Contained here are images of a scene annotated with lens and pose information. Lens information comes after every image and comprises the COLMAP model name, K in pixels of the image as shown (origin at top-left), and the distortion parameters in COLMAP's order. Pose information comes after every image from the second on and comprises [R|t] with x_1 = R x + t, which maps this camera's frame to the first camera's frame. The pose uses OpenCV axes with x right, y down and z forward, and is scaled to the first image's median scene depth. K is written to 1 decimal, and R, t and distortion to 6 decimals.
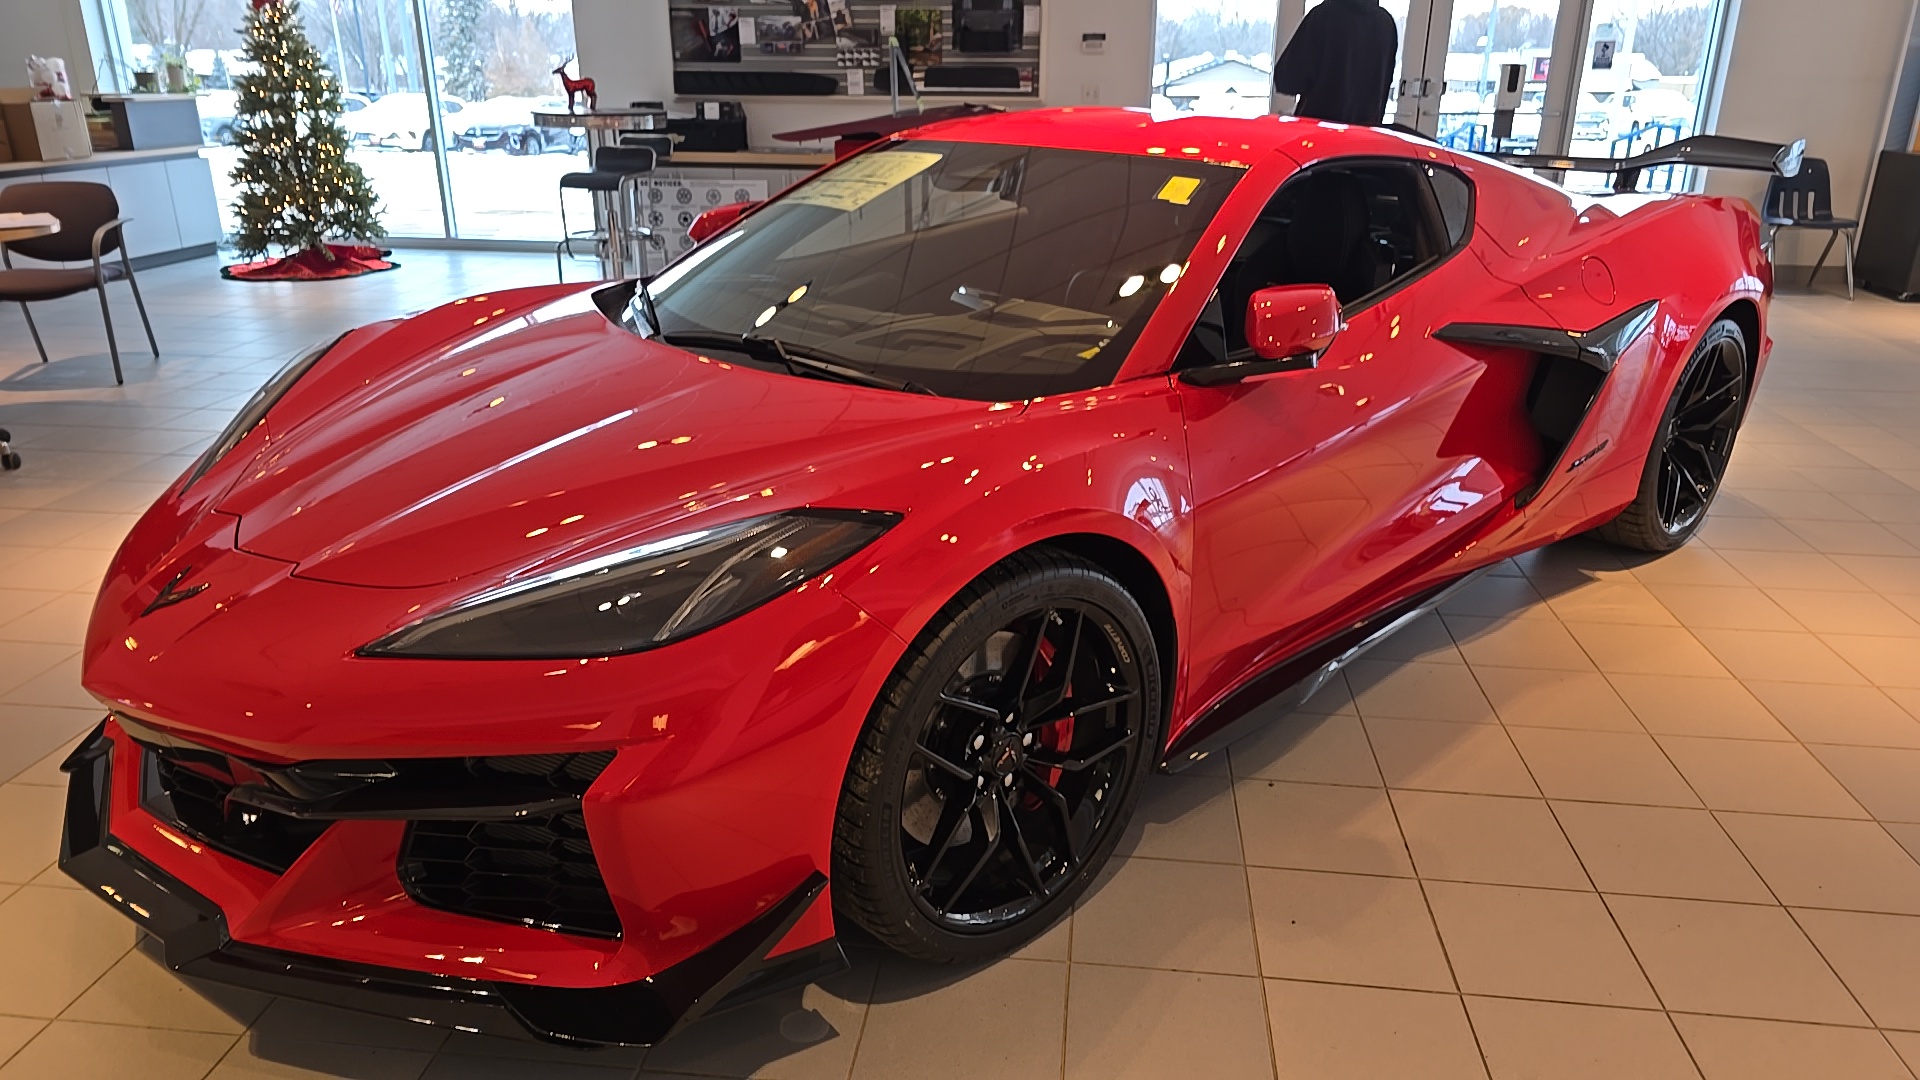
lens RADIAL K [[1274.8, 0, 962.8], [0, 1274.8, 533.9], [0, 0, 1]] dist [0.061296, -0.077405]
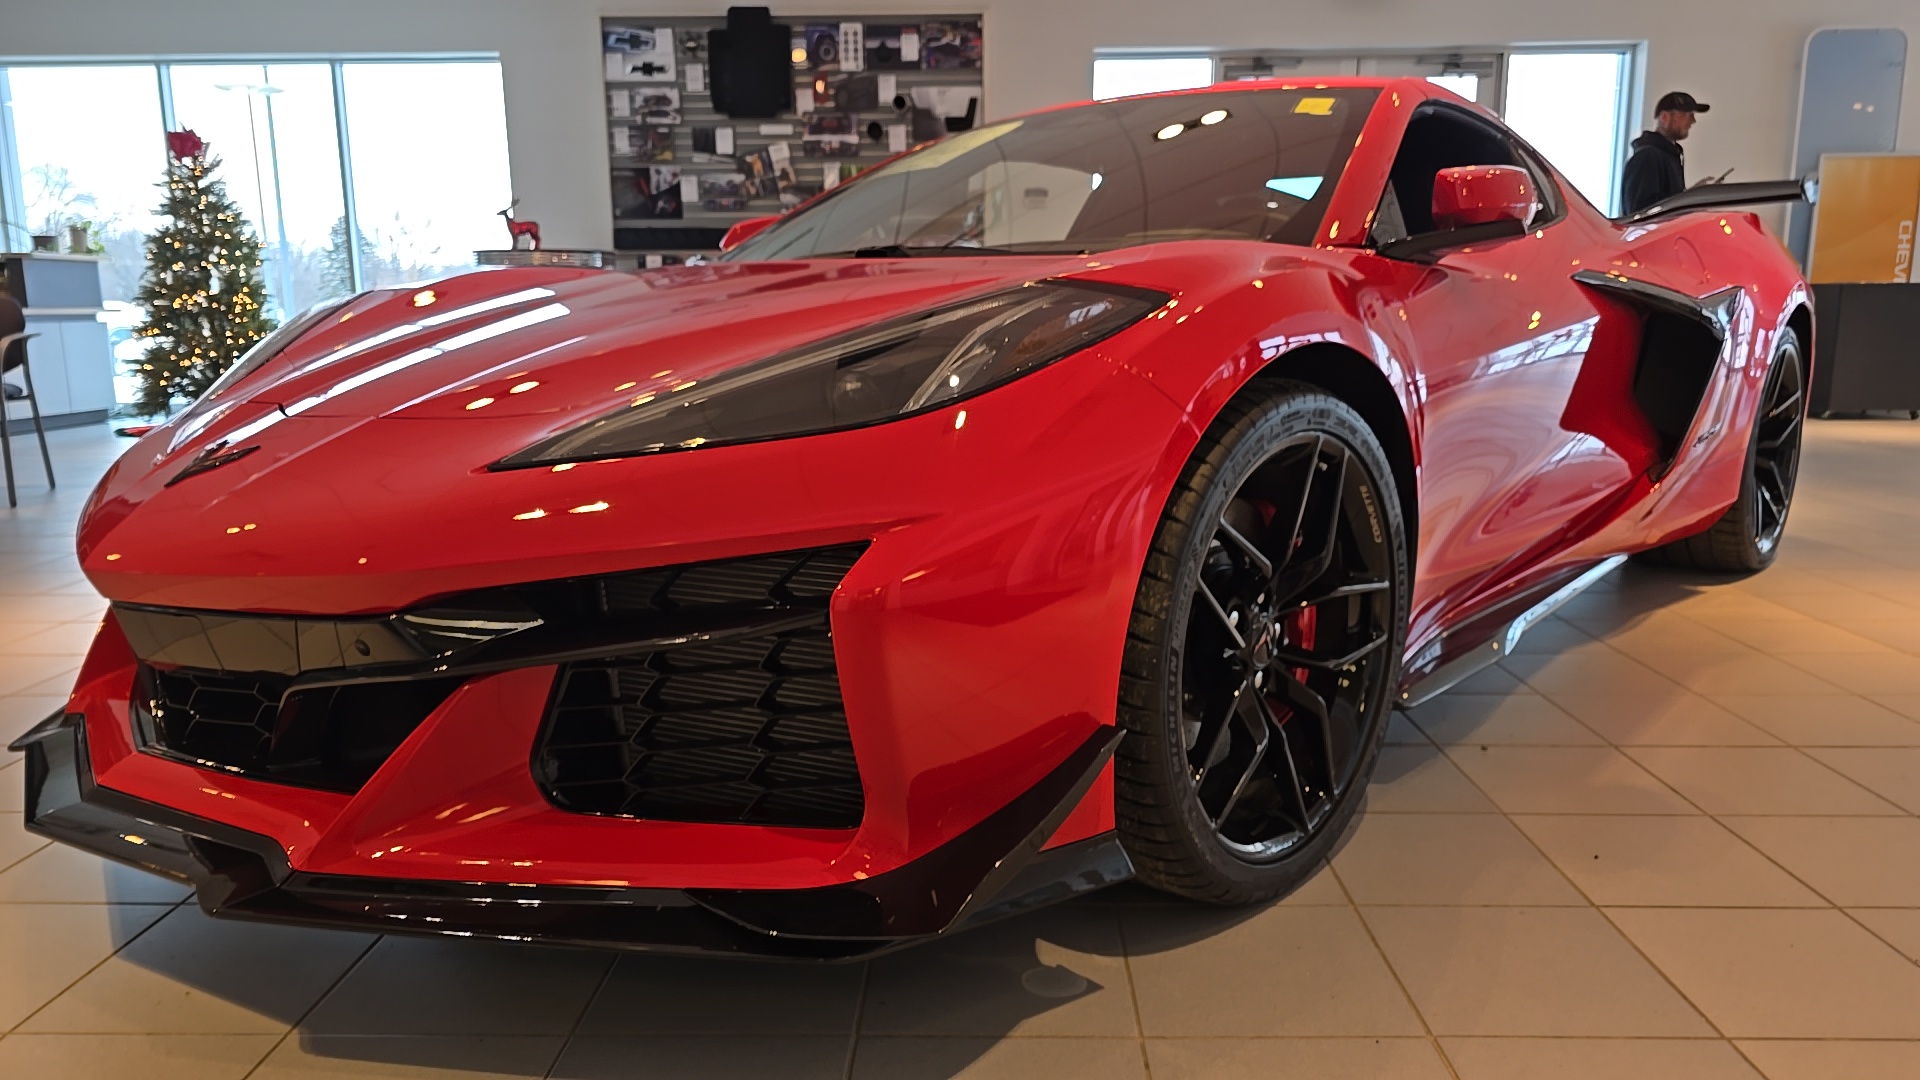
lens RADIAL K [[1287.5, 0, 962.1], [0, 1287.5, 530.5], [0, 0, 1]] dist [0.047638, -0.059010]
pose [[0.995602, -0.026744, 0.089785, -0.057411], [0.042548, 0.982925, -0.179021, 0.061371], [-0.083464, 0.182054, 0.979740, 0.049463]]
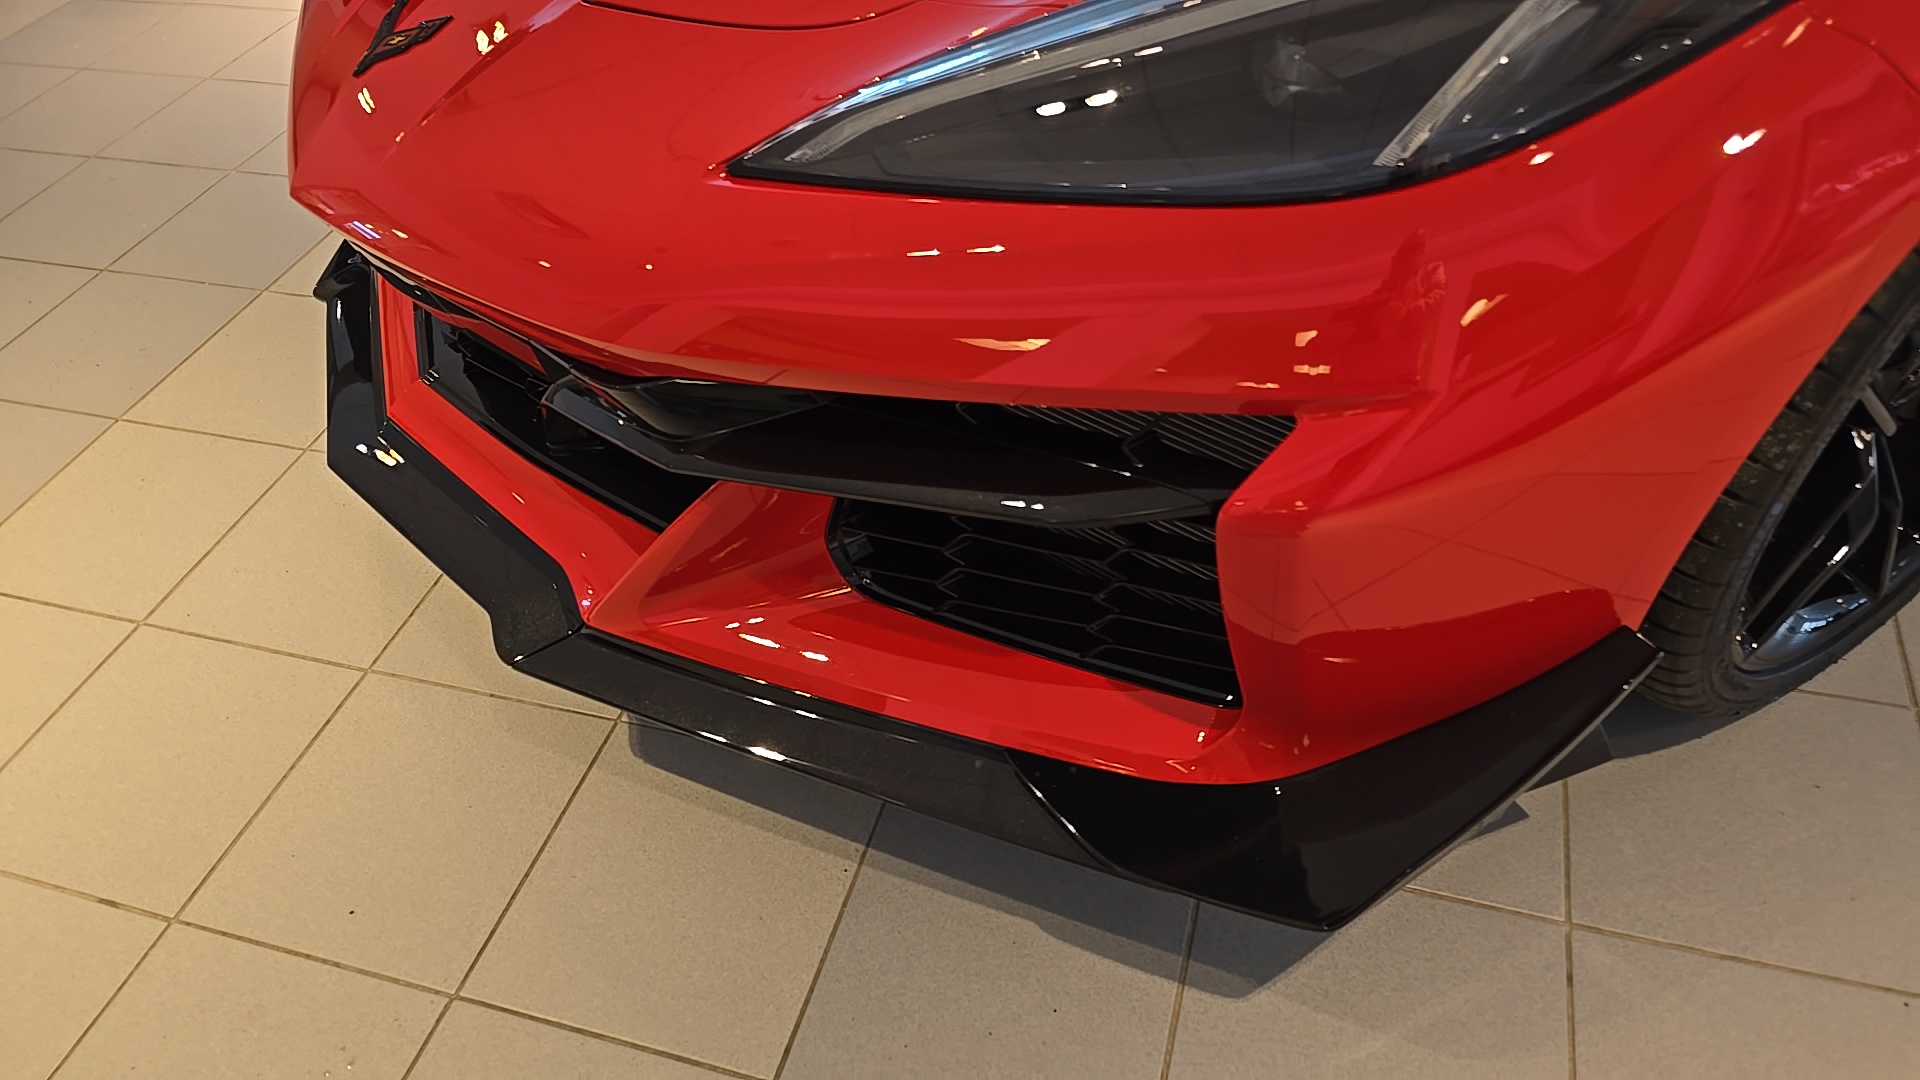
lens RADIAL K [[1272.4, 0, 970.7], [0, 1272.4, 530.4], [0, 0, 1]] dist [0.059976, -0.083018]
pose [[0.981742, 0.068988, -0.177266, -0.061130], [0.013356, 0.904613, 0.426025, 0.001465], [0.189748, -0.420614, 0.887175, 0.111563]]
